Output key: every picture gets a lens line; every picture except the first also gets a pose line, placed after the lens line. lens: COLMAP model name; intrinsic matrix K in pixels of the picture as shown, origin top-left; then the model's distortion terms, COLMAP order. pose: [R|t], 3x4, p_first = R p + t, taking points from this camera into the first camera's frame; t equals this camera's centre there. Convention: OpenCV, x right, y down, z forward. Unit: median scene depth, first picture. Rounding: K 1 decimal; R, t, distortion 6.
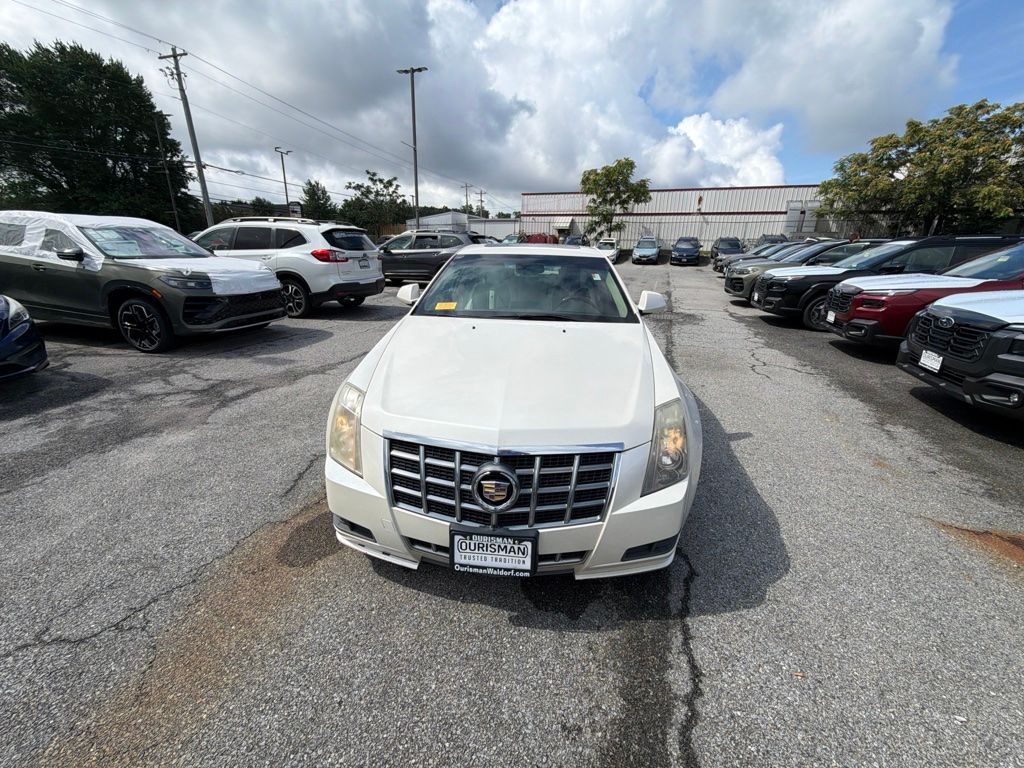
lens RADIAL K [[407.1, 0, 513.6], [0, 407.1, 383.7], [0, 0, 1]] dist [0.001279, -0.000587]
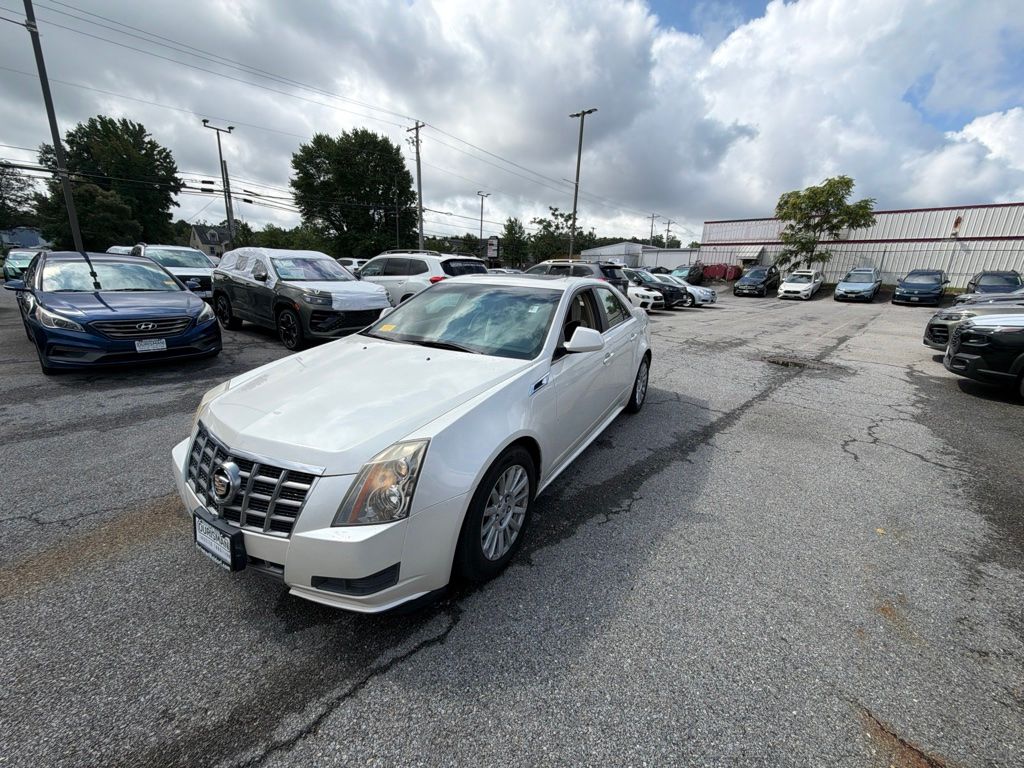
lens RADIAL K [[407.1, 0, 513.6], [0, 407.1, 383.7], [0, 0, 1]] dist [0.001279, -0.000587]
pose [[0.908004, 0.122454, -0.400666, 0.056027], [-0.148692, 0.988267, -0.034930, -0.004989], [0.391687, 0.091292, 0.915558, 0.012698]]
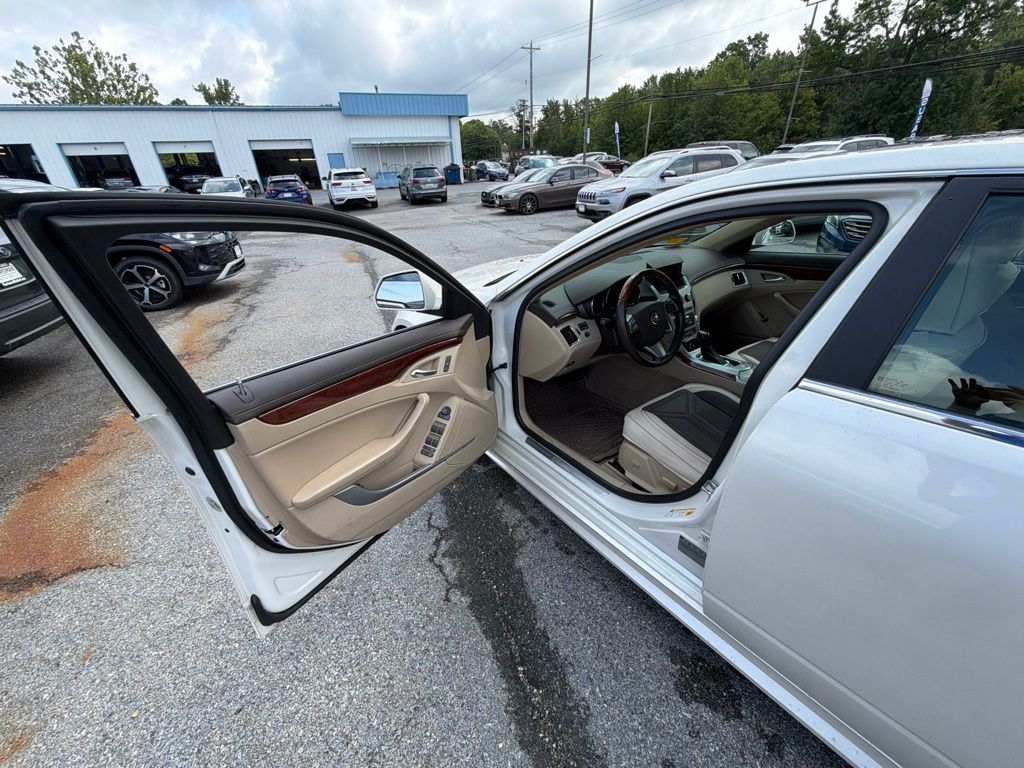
lens RADIAL K [[407.1, 0, 513.6], [0, 407.1, 383.7], [0, 0, 1]] dist [0.001279, -0.000587]
pose [[-0.744884, 0.318084, -0.586490, 0.063733], [-0.185033, 0.746072, 0.639639, -0.041968], [0.641023, 0.584977, -0.496881, 0.128538]]
